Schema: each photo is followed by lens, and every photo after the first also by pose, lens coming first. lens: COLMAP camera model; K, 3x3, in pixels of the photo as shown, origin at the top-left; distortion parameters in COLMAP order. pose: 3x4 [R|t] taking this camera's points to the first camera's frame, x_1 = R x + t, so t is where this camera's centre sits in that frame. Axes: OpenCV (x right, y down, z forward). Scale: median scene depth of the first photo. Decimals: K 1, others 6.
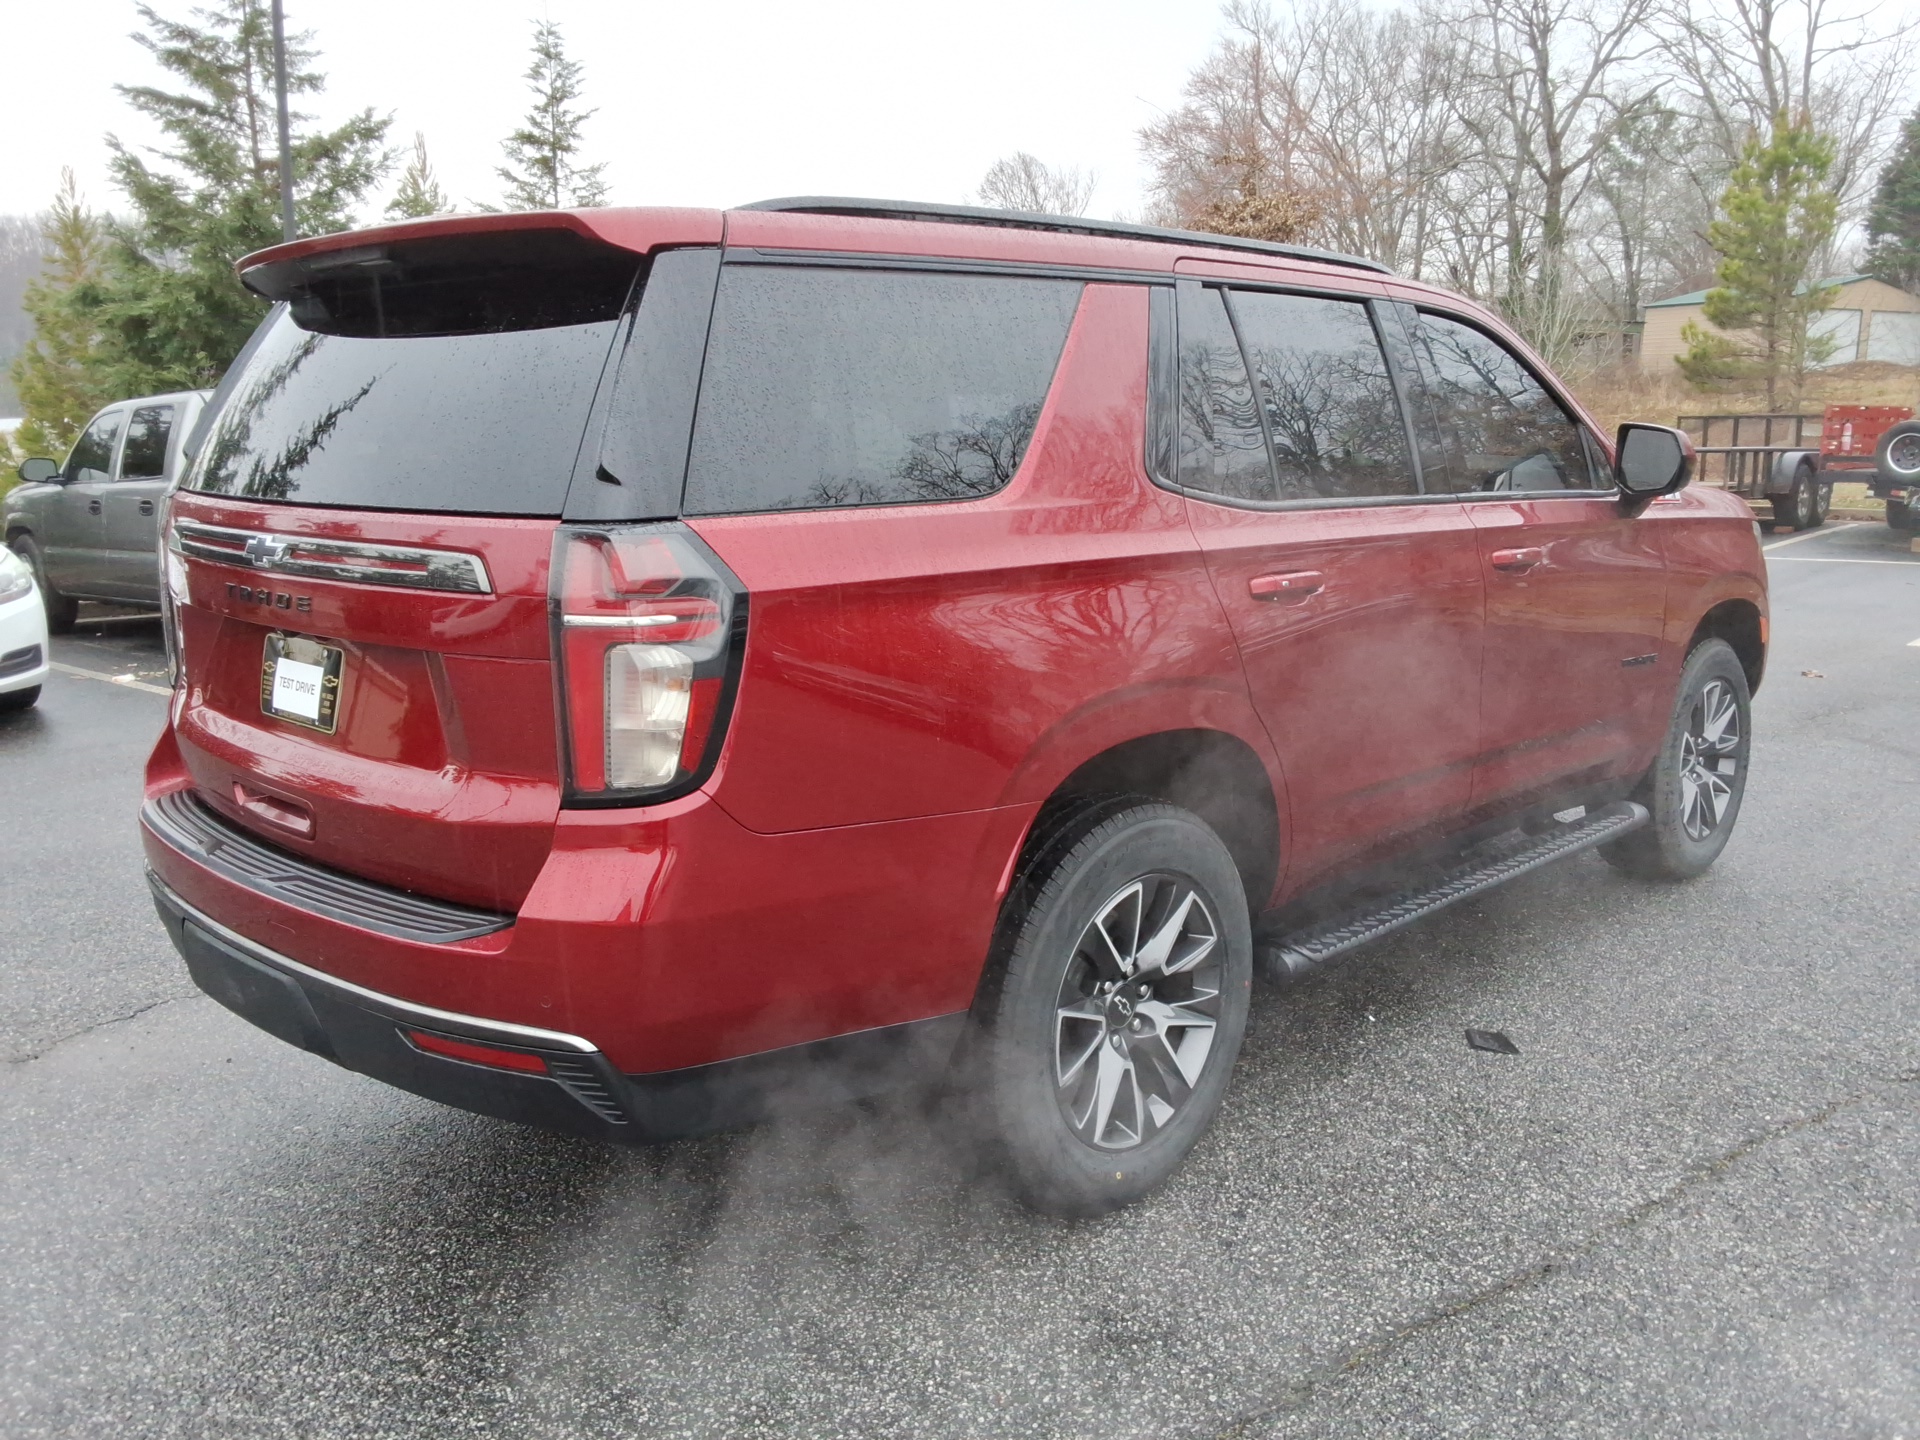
lens RADIAL K [[1533.9, 0, 973.5], [0, 1533.9, 706.0], [0, 0, 1]] dist [0.115038, -0.184908]
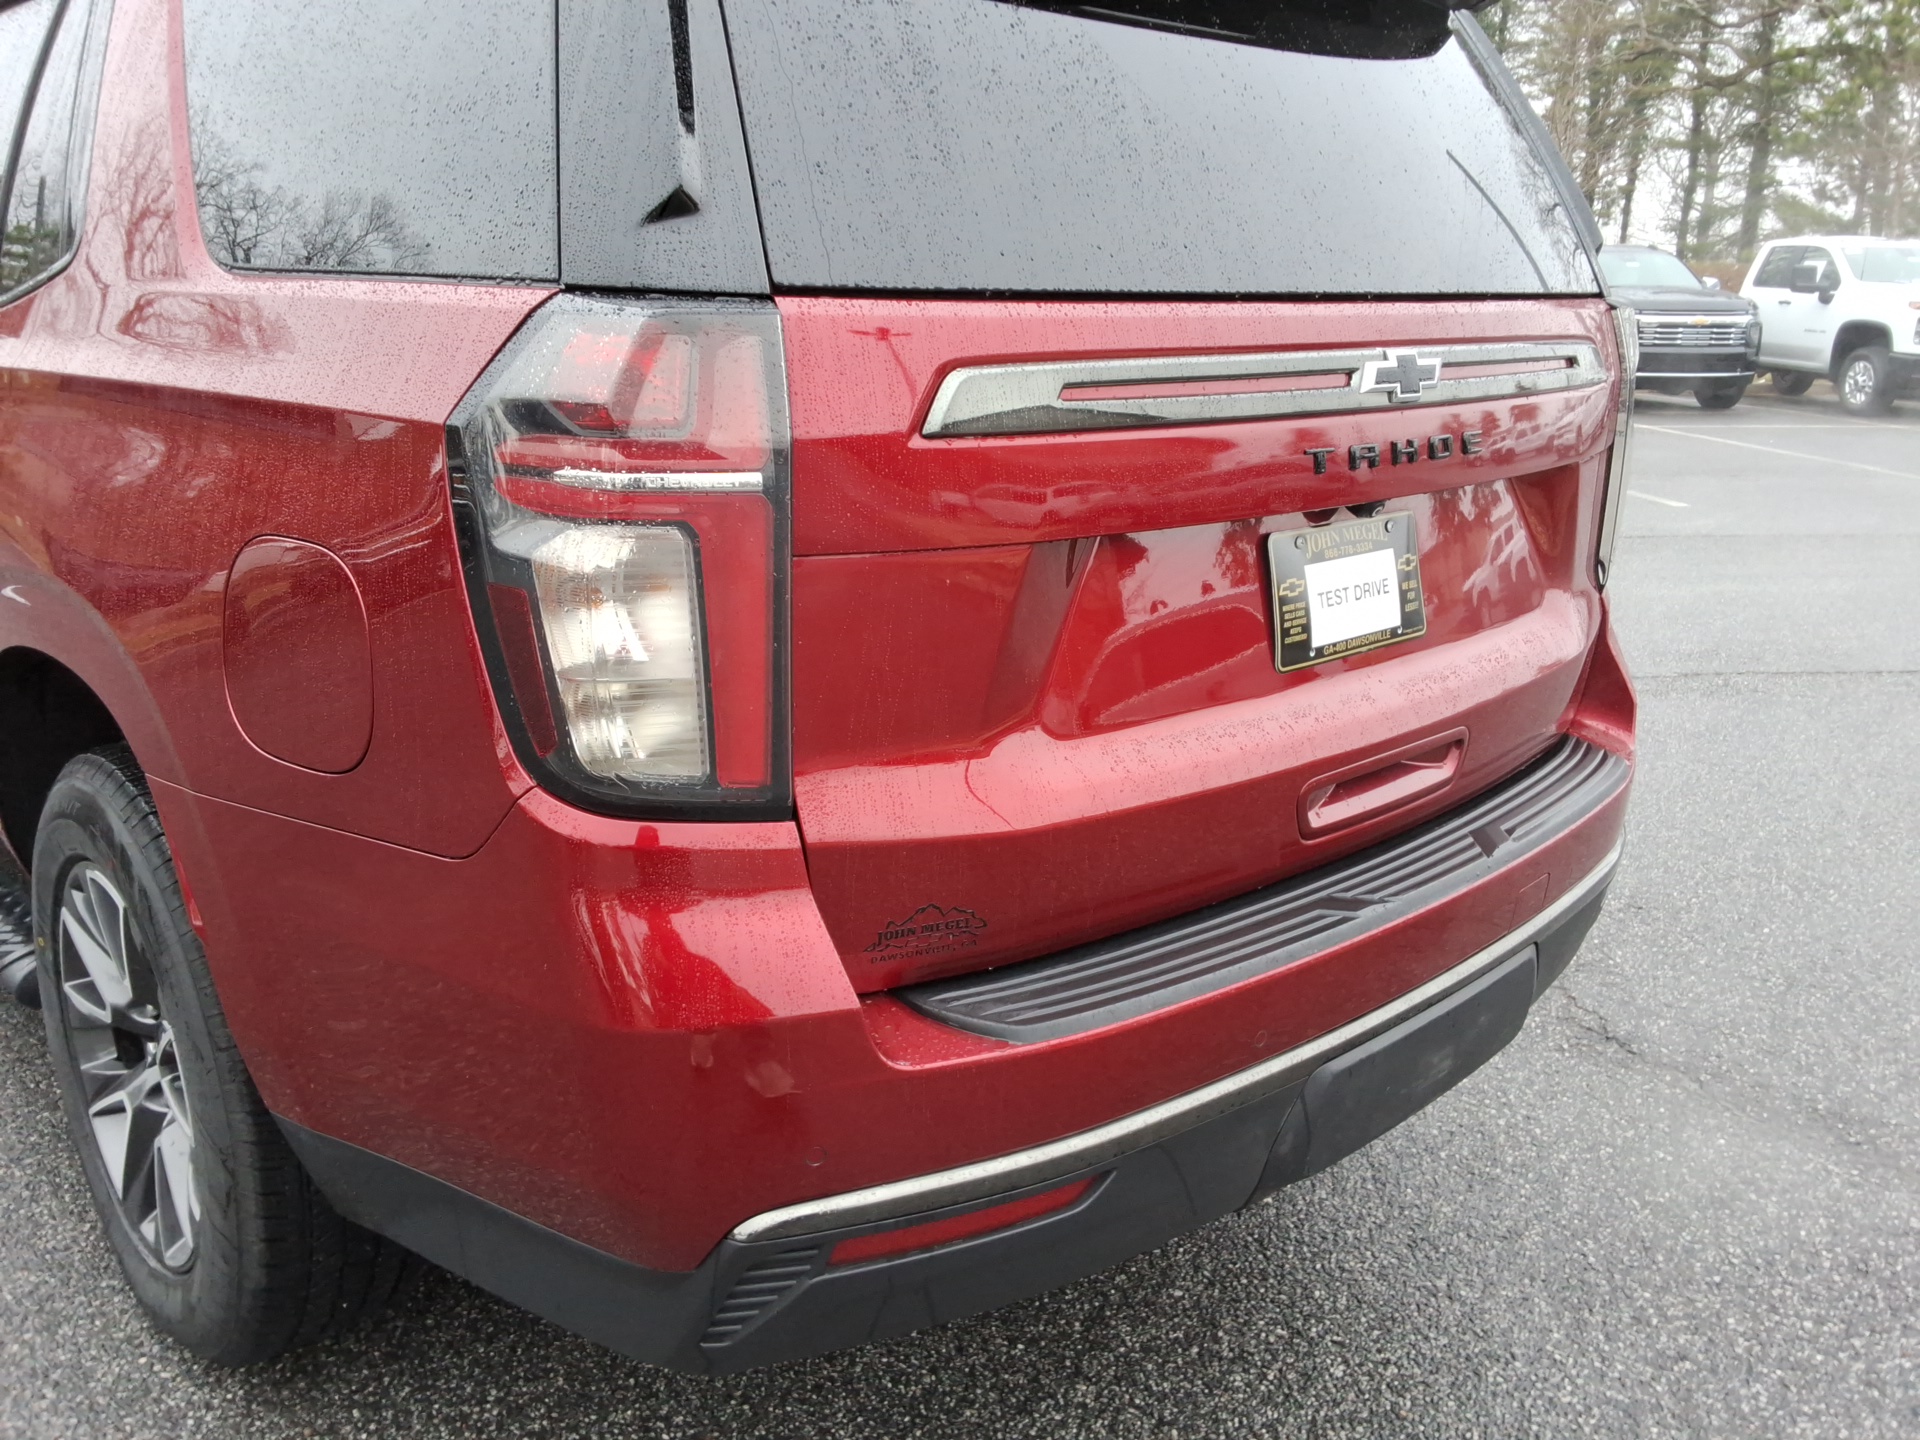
lens RADIAL K [[1533.9, 0, 973.5], [0, 1533.9, 706.0], [0, 0, 1]] dist [0.115038, -0.184908]
pose [[0.037157, -0.254635, 0.966323, -0.933463], [0.169501, 0.954585, 0.245024, -0.131810], [-0.984829, 0.154688, 0.078630, 0.978644]]
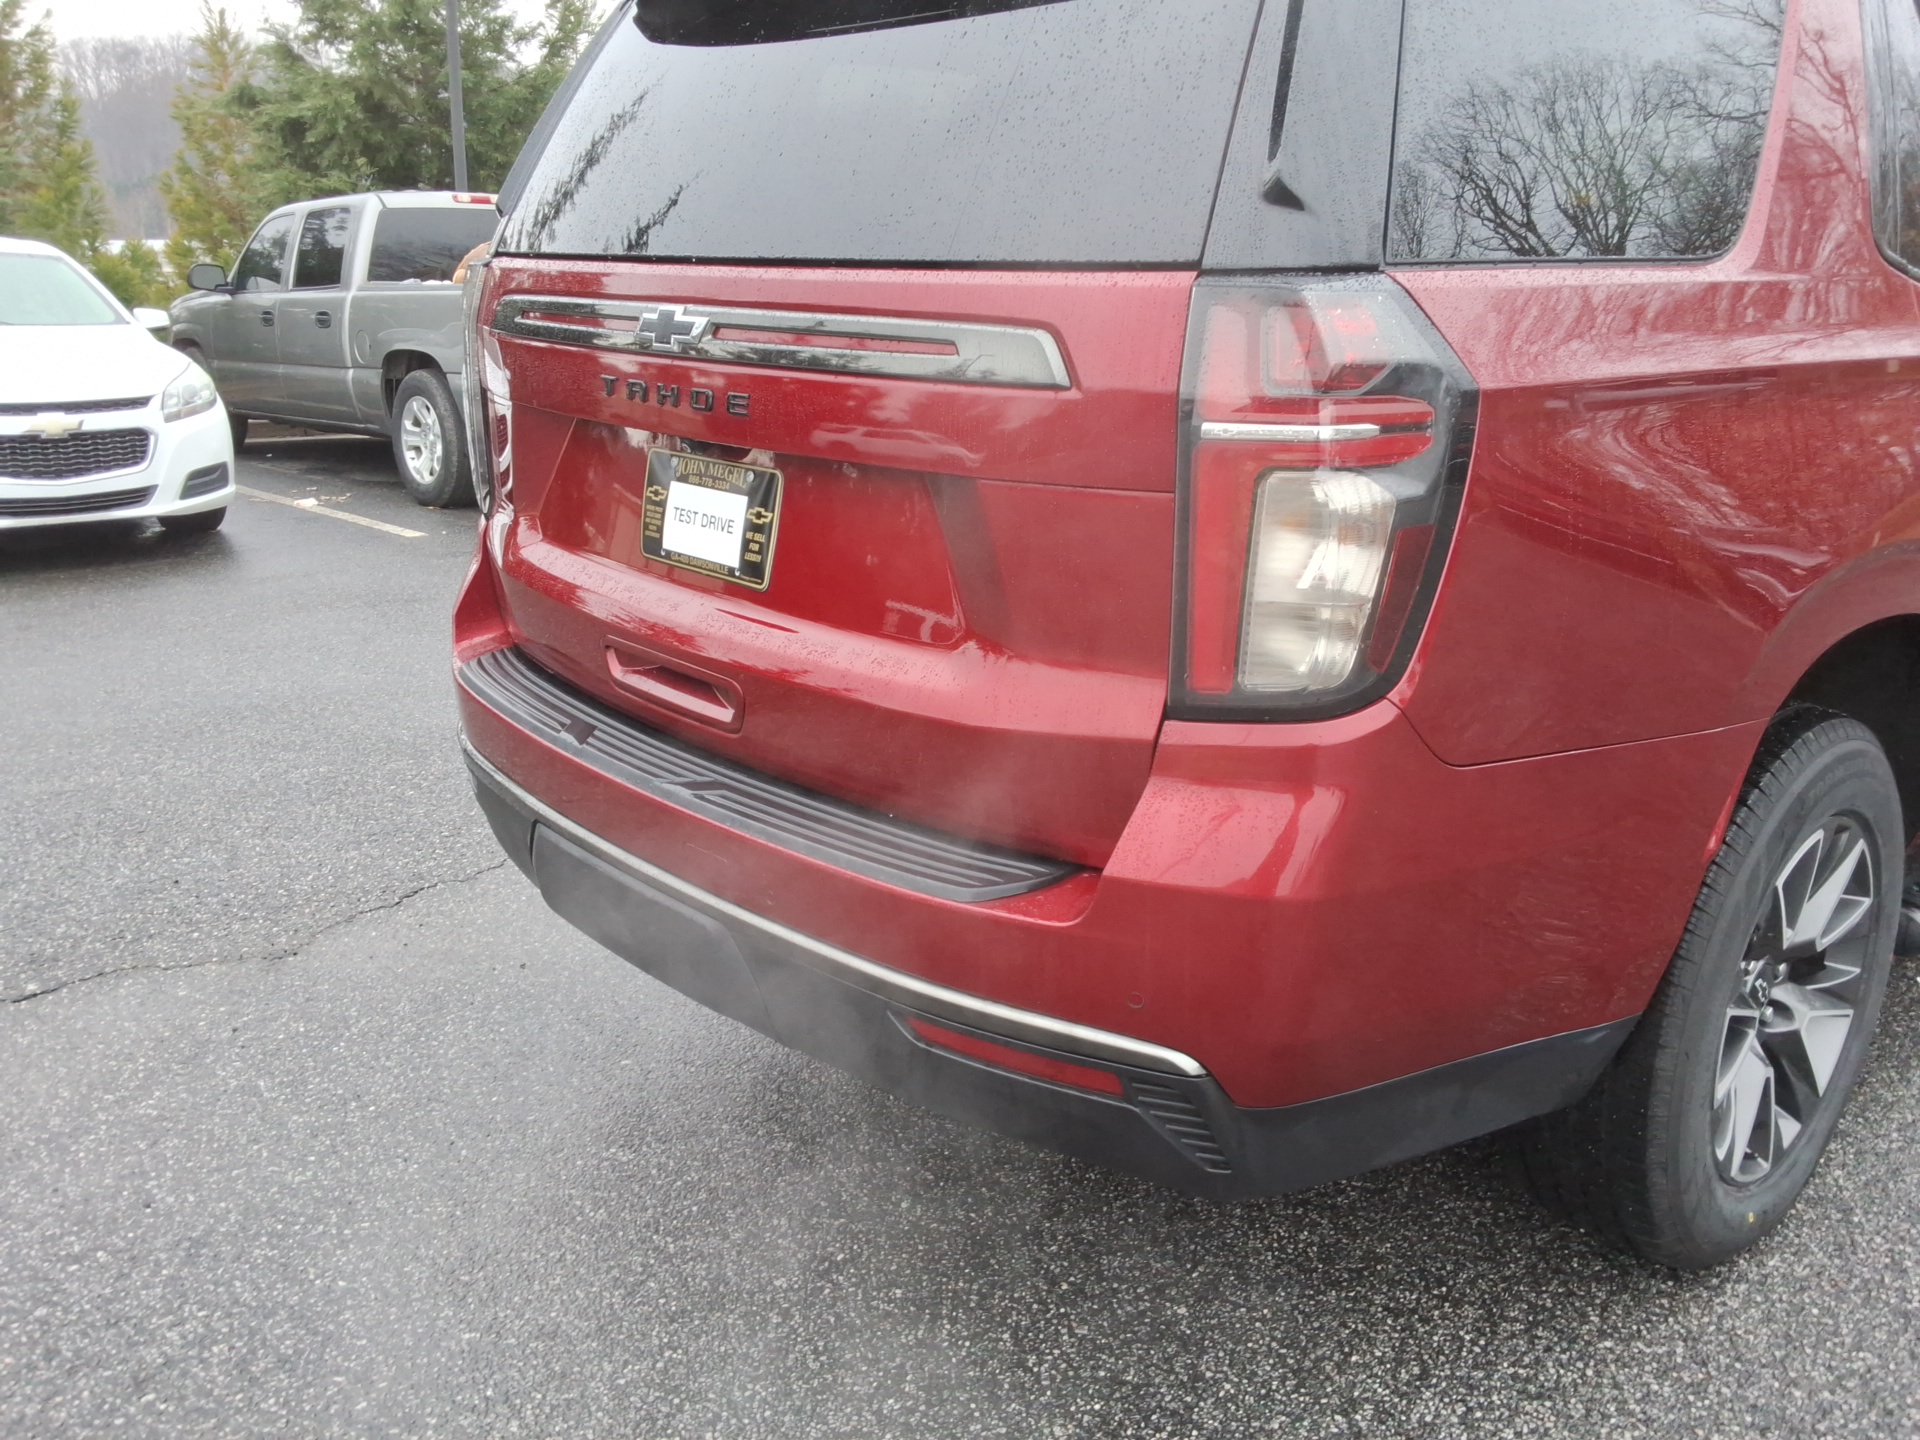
lens RADIAL K [[1533.9, 0, 973.5], [0, 1533.9, 706.0], [0, 0, 1]] dist [0.115038, -0.184908]
pose [[0.997037, 0.036315, -0.067819, -0.225399], [-0.029512, 0.994674, 0.098752, -0.001355], [0.071044, -0.096457, 0.992798, 0.249814]]
